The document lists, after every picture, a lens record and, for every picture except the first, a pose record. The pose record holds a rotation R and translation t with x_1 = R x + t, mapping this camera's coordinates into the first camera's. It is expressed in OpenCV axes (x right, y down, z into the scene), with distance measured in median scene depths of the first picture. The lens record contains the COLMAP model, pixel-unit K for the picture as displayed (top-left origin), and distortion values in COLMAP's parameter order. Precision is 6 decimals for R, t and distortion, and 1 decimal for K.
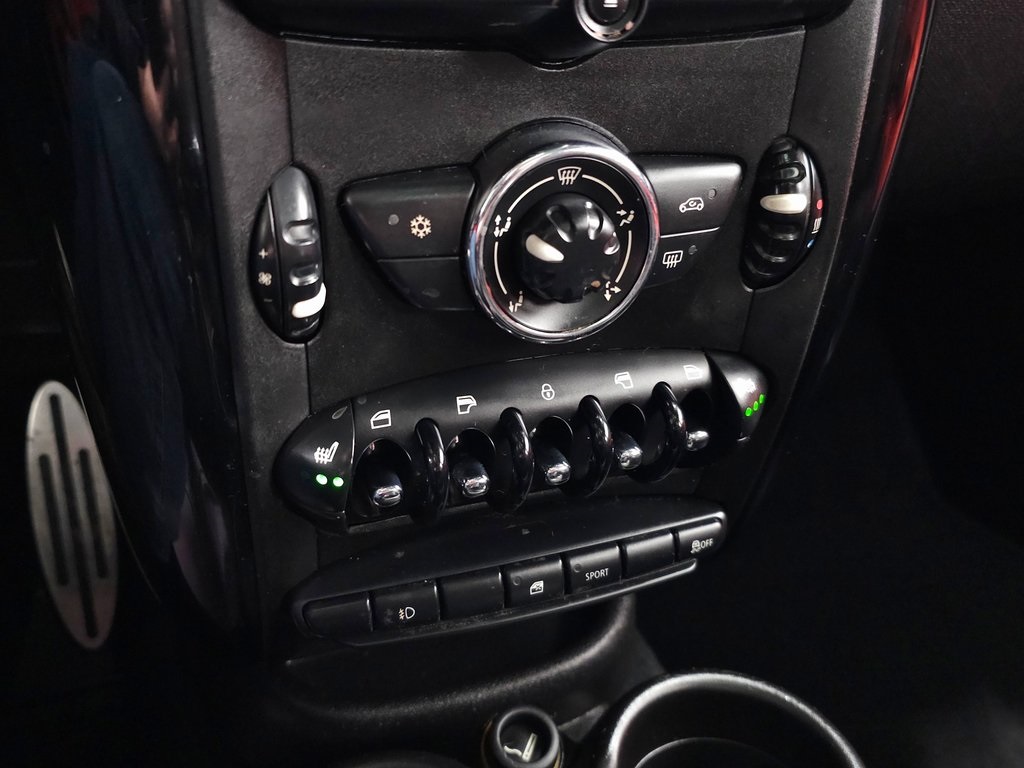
lens RADIAL K [[908.2, 0, 527.1], [0, 908.2, 381.3], [0, 0, 1]] dist [0.097006, -0.233030]
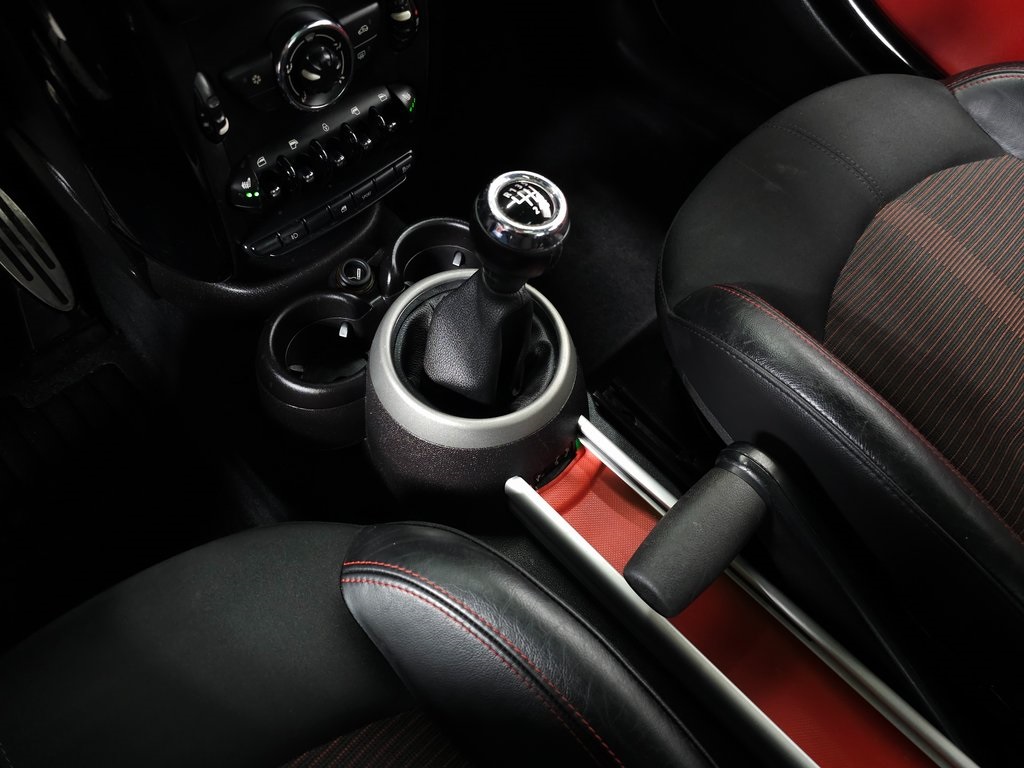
lens RADIAL K [[683.0, 0, 531.7], [0, 683.0, 402.5], [0, 0, 1]] dist [-0.001255, -0.022122]
pose [[0.906956, -0.352725, 0.230254, -0.148542], [0.165659, 0.801260, 0.574925, -0.340353], [-0.387284, -0.483288, 0.785140, -0.893937]]
